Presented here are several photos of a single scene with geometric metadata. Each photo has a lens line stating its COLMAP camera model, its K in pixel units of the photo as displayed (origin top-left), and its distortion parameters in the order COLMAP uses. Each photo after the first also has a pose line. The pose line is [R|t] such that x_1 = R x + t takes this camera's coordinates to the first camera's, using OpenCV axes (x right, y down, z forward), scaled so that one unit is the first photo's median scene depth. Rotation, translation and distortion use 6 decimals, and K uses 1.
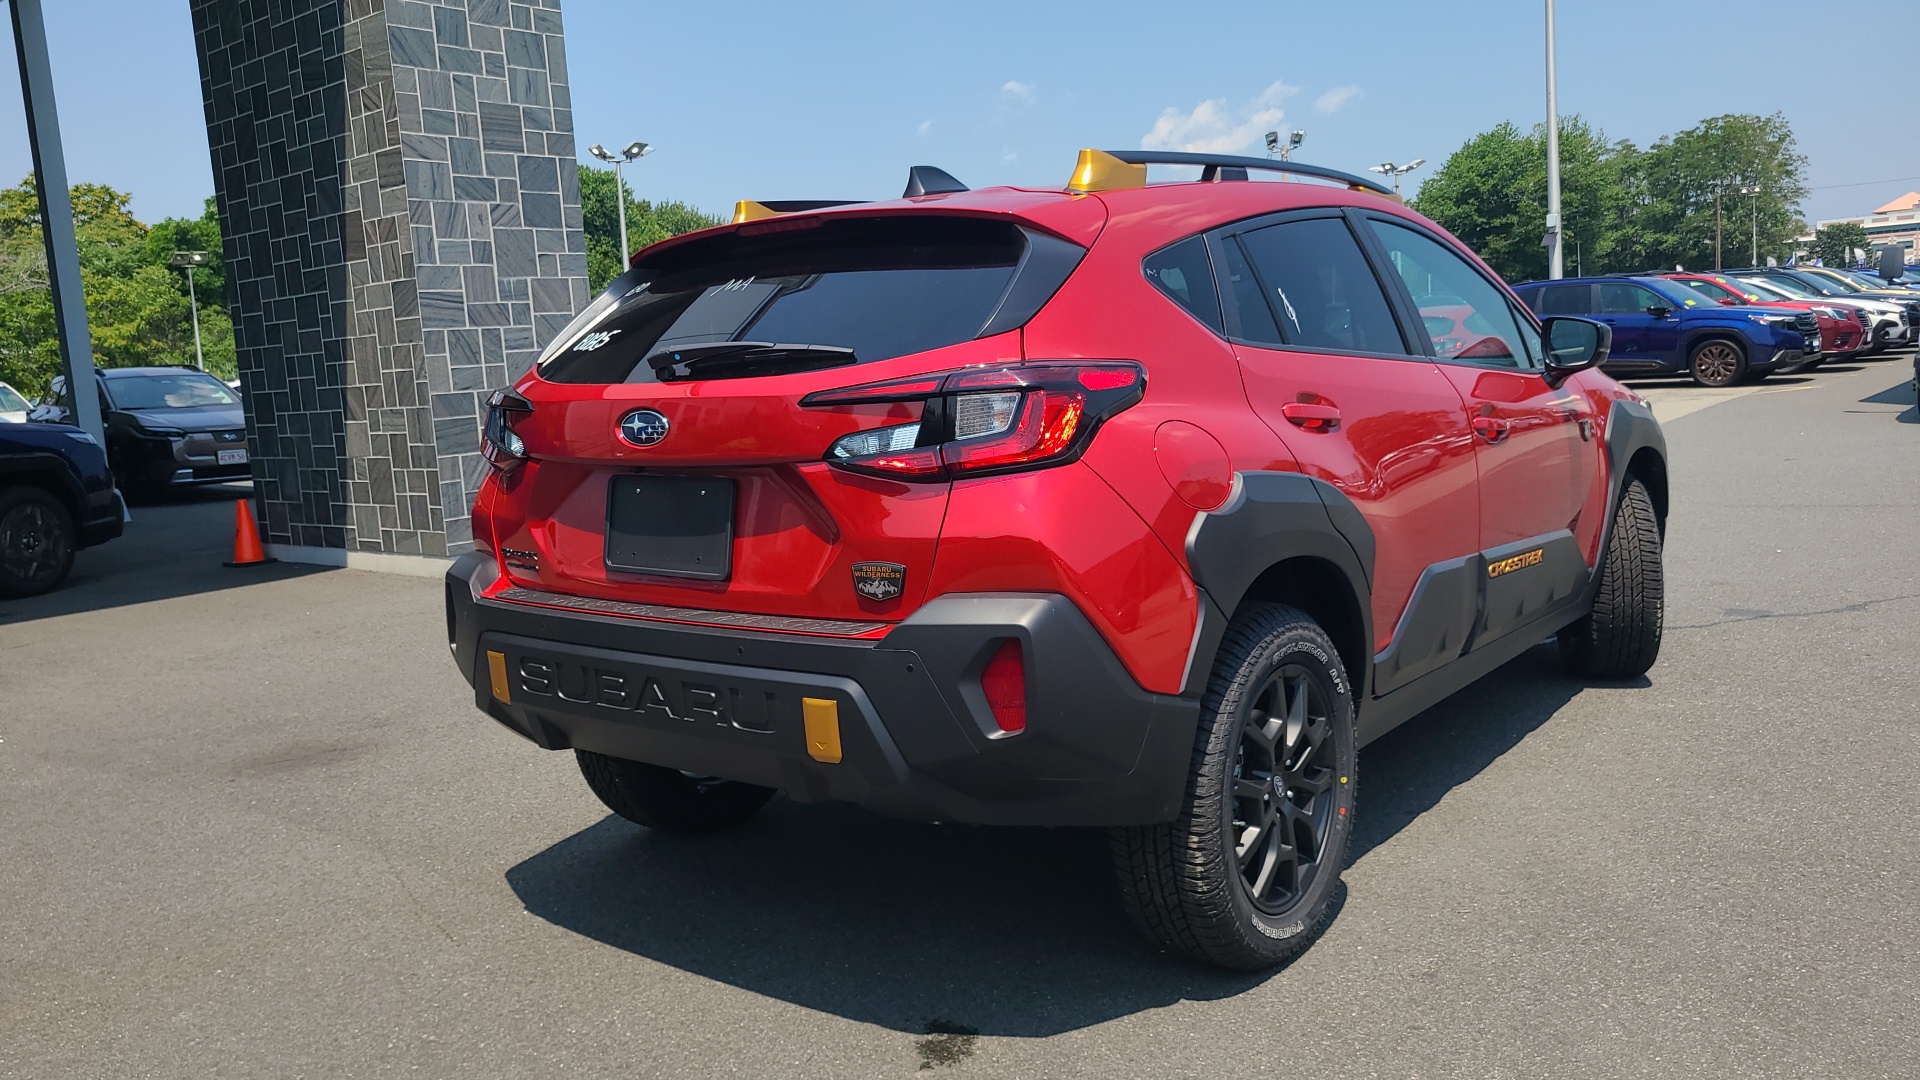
lens RADIAL K [[1459.8, 0, 904.5], [0, 1459.8, 553.7], [0, 0, 1]] dist [0.025556, -0.012633]
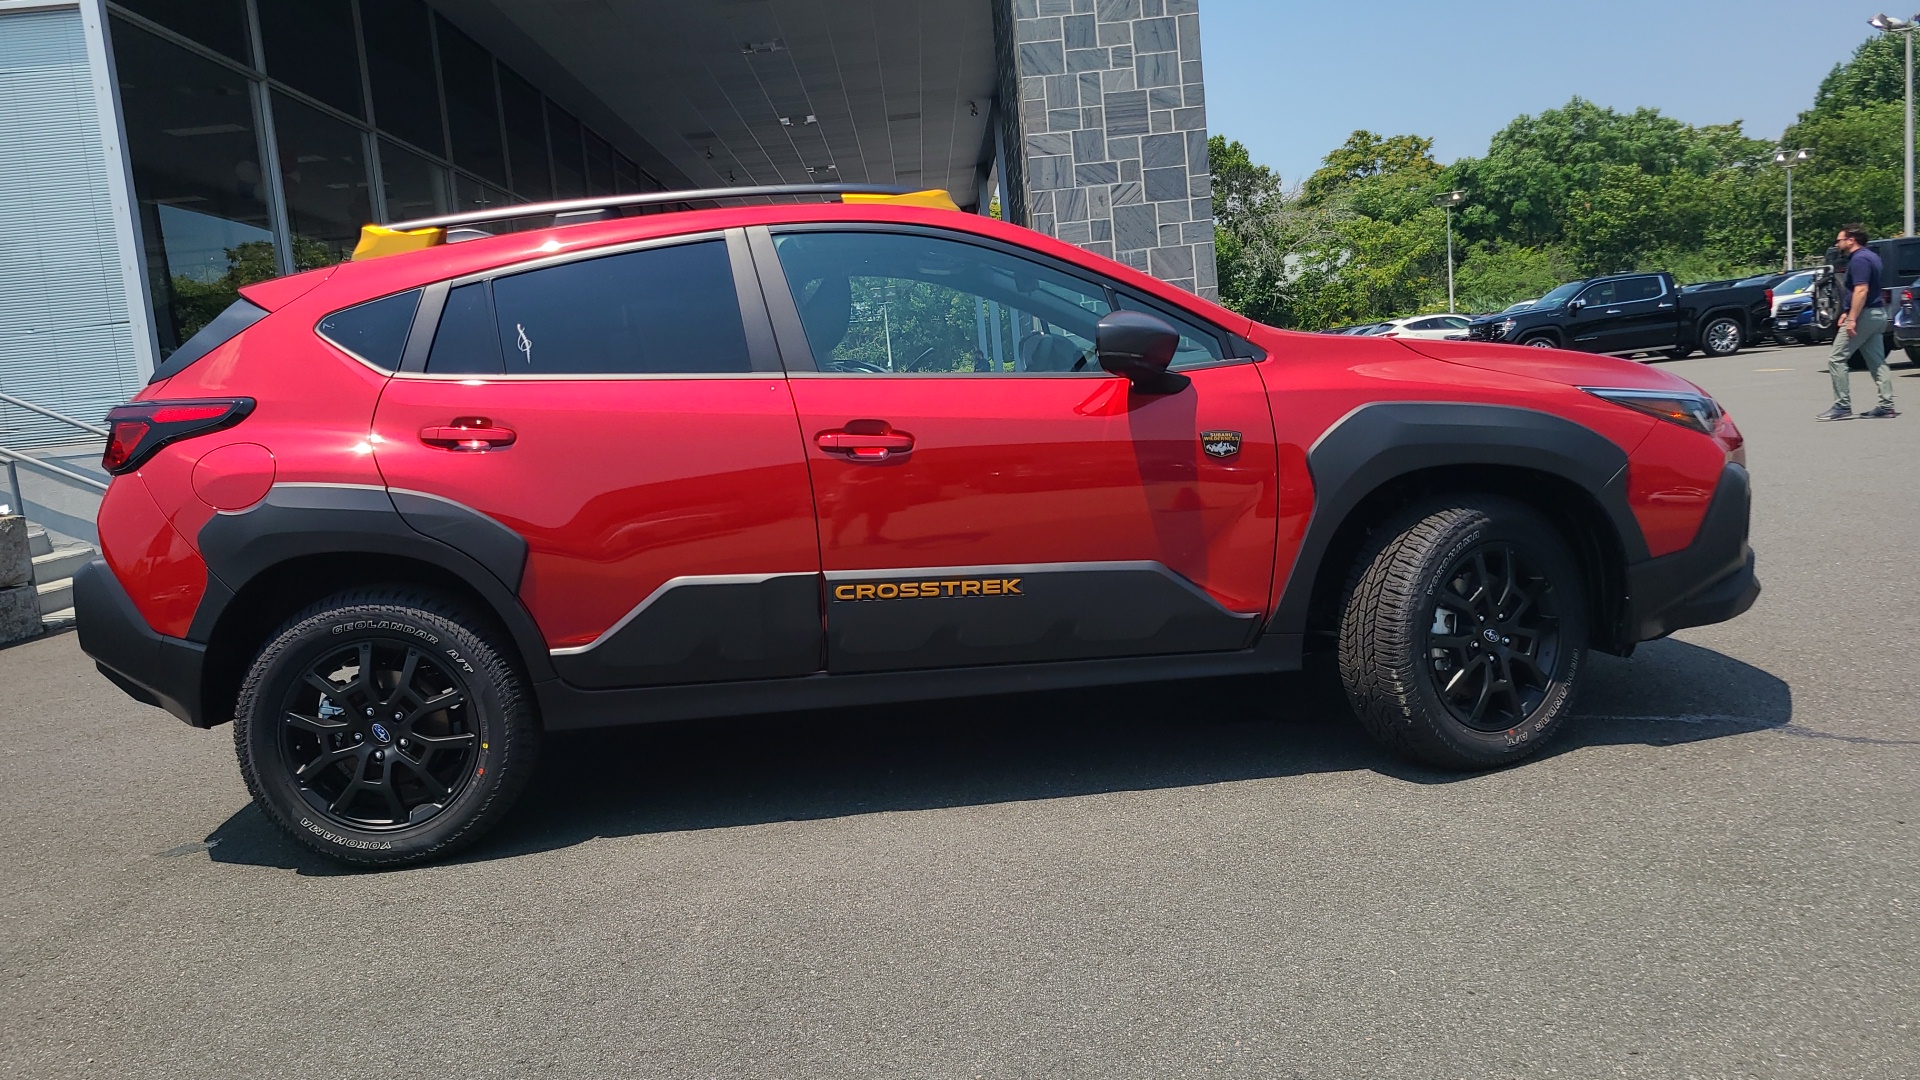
lens RADIAL K [[1459.8, 0, 952.4], [0, 1459.8, 557.0], [0, 0, 1]] dist [0.025556, -0.012633]
pose [[0.643865, 0.093448, -0.759411, 0.501799], [-0.050979, 0.995548, 0.079282, -0.039089], [0.763439, -0.012333, 0.645763, 0.183991]]
